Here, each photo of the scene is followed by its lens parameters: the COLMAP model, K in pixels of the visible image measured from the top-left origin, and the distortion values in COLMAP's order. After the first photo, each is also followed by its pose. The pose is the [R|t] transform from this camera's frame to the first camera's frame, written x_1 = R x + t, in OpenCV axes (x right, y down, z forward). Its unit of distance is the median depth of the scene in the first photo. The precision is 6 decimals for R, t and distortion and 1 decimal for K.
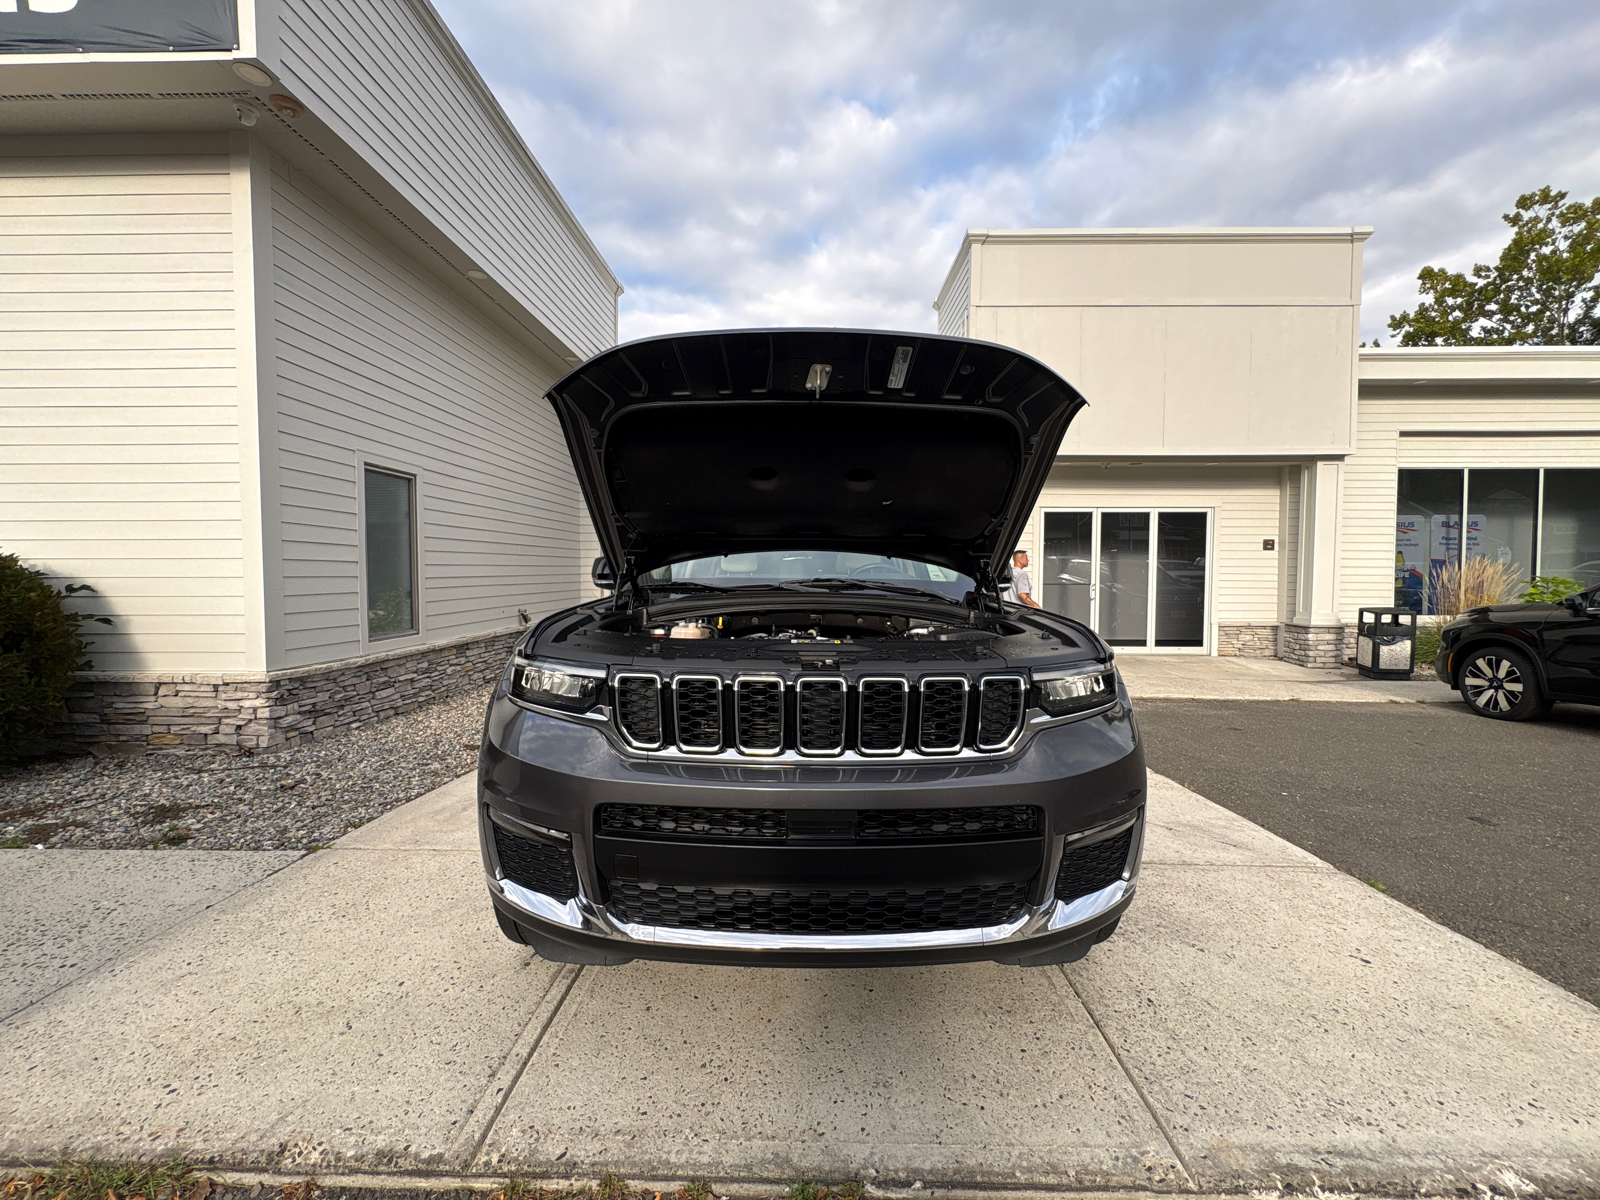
lens RADIAL K [[634.7, 0, 800.0], [0, 634.7, 600.0], [0, 0, 1]] dist [0.000119, -0.000028]
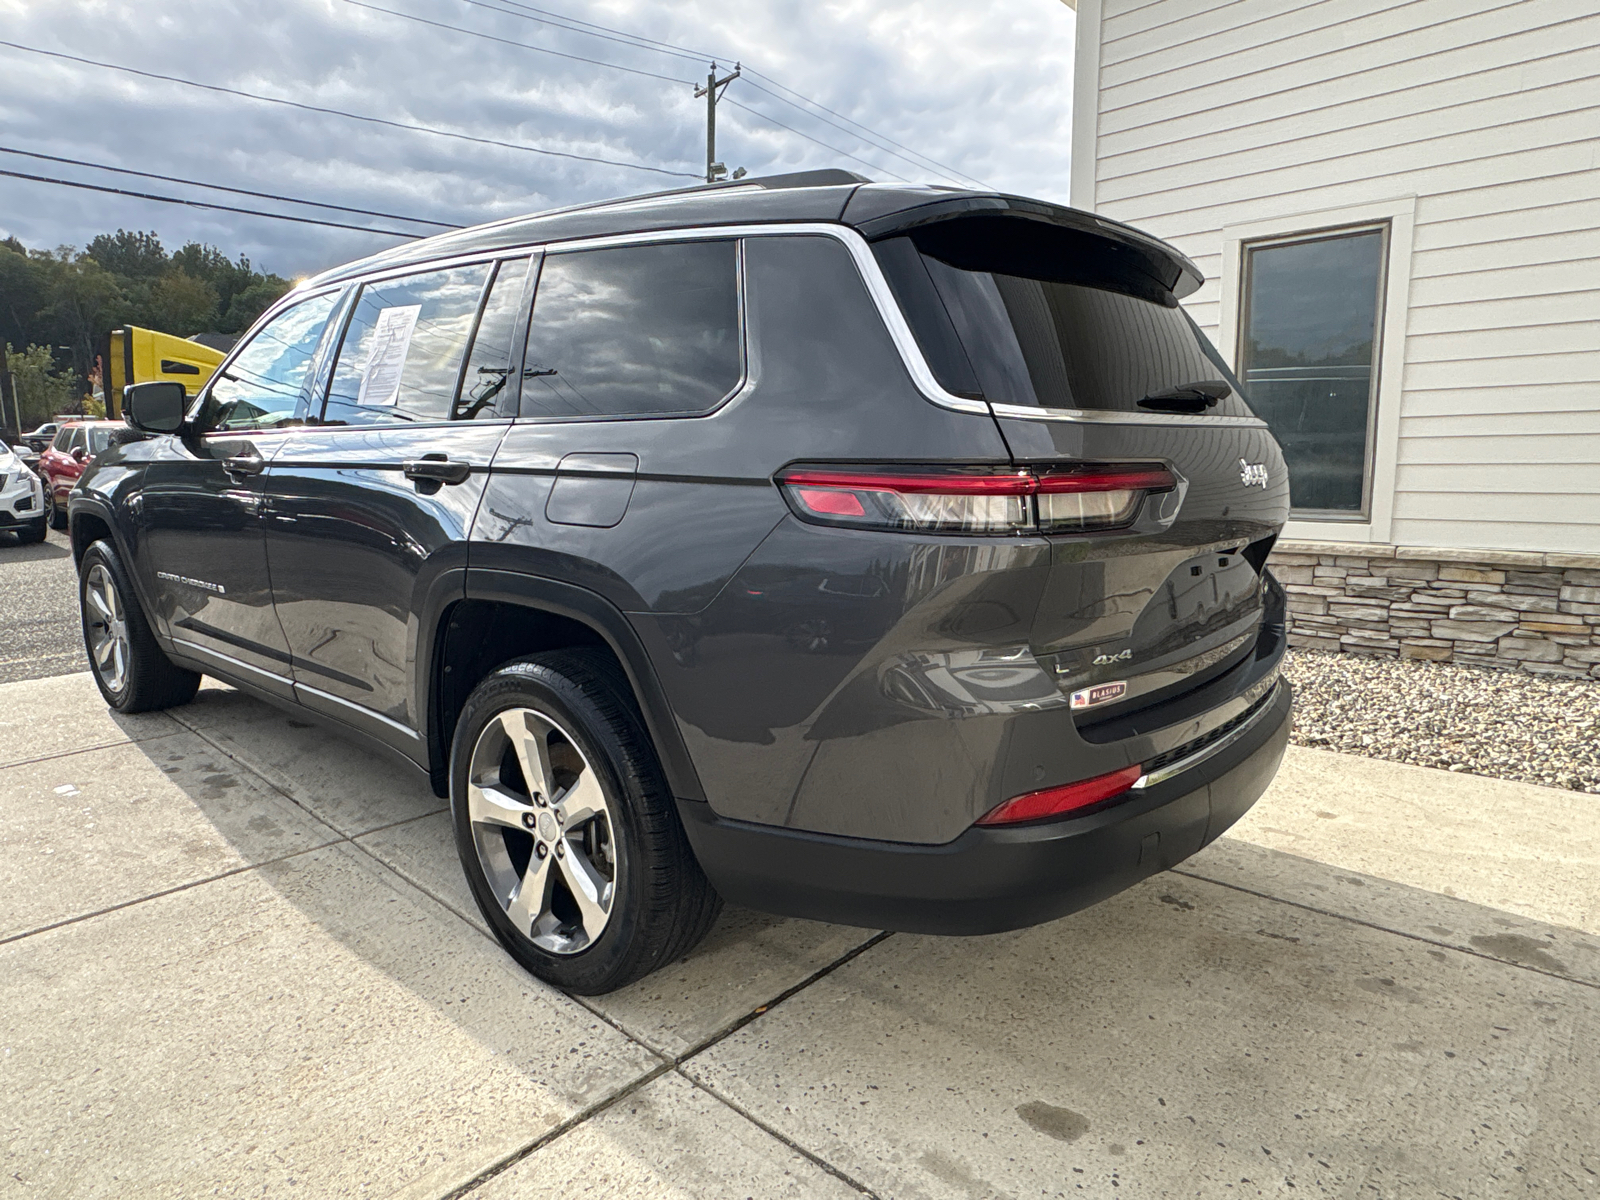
lens RADIAL K [[963.2, 0, 794.7], [0, 963.2, 591.6], [0, 0, 1]] dist [0.001292, 0.000154]
pose [[-0.662670, 0.115360, -0.739973, 0.332291], [-0.021153, 0.984788, 0.172469, -0.019719], [0.748613, 0.129943, -0.650149, 1.145529]]
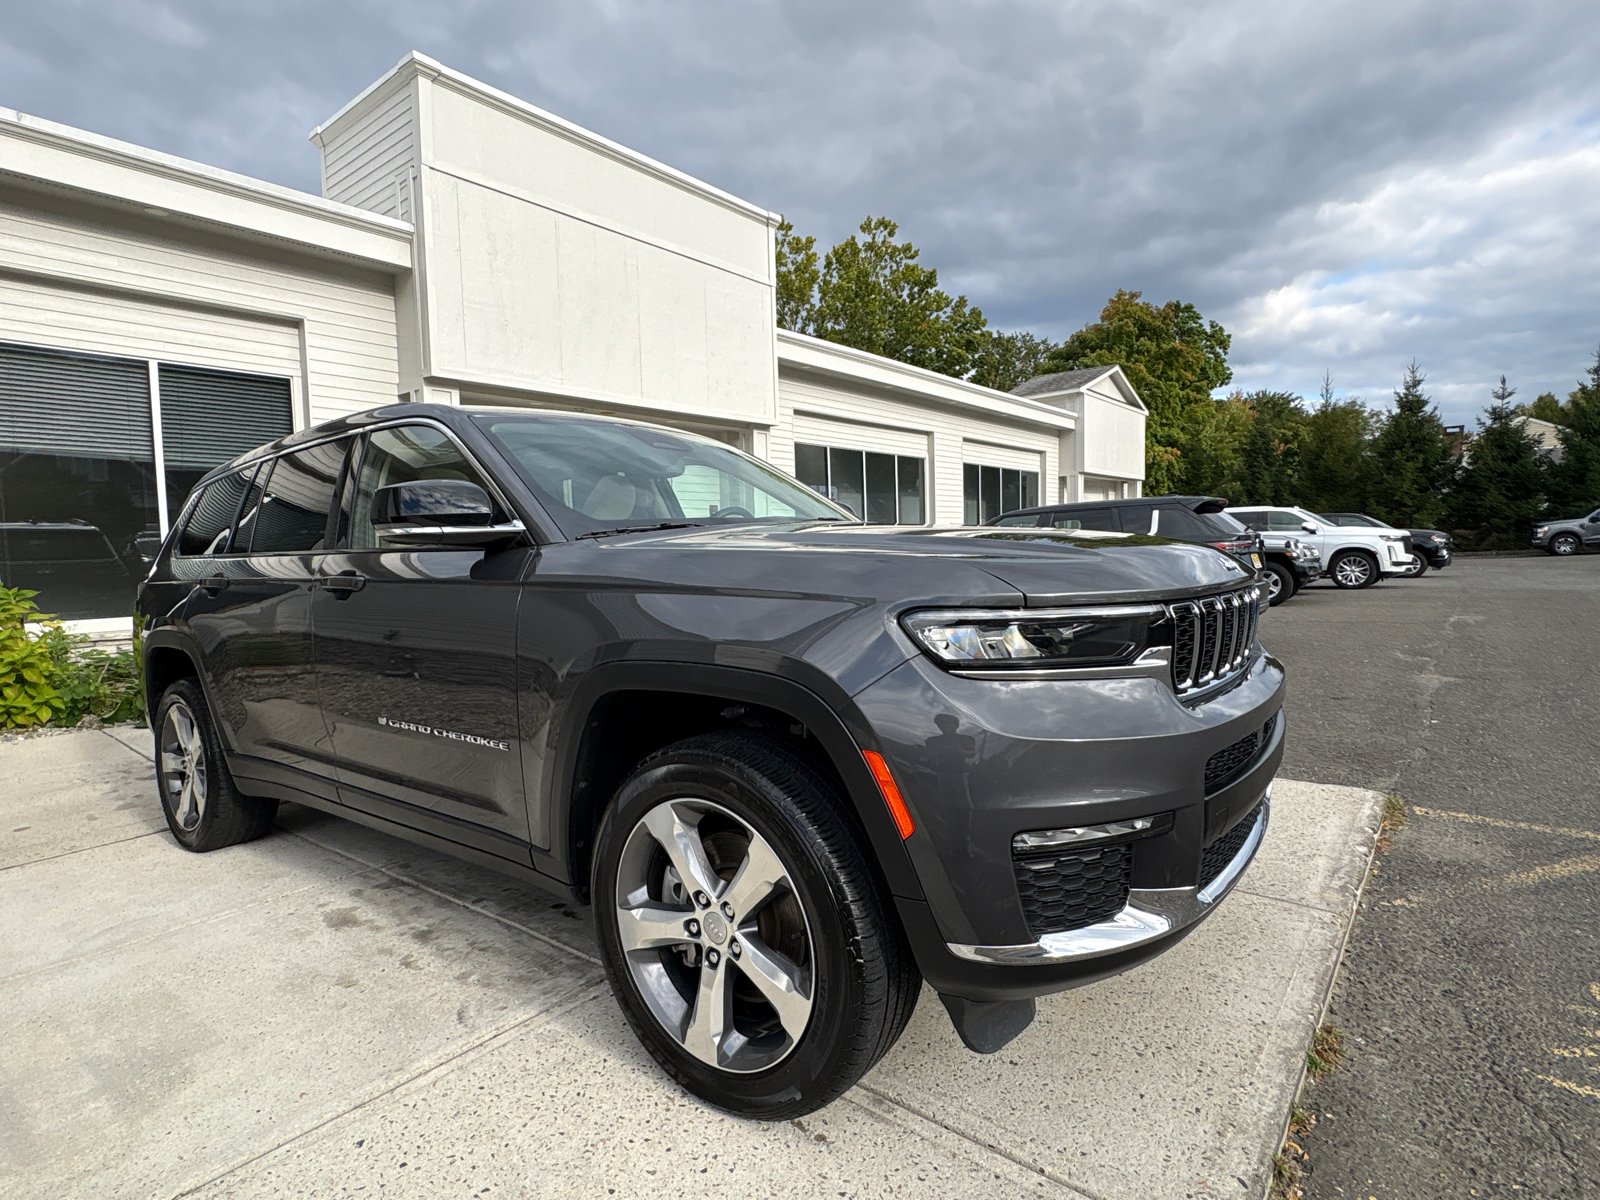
lens RADIAL K [[820.2, 0, 794.1], [0, 820.2, 602.4], [0, 0, 1]] dist [0.000466, -0.000925]
pose [[0.621657, -0.073872, 0.779798, -0.330989], [0.059033, 0.997130, 0.047399, 0.008457], [-0.781062, 0.016568, 0.624234, 0.170023]]
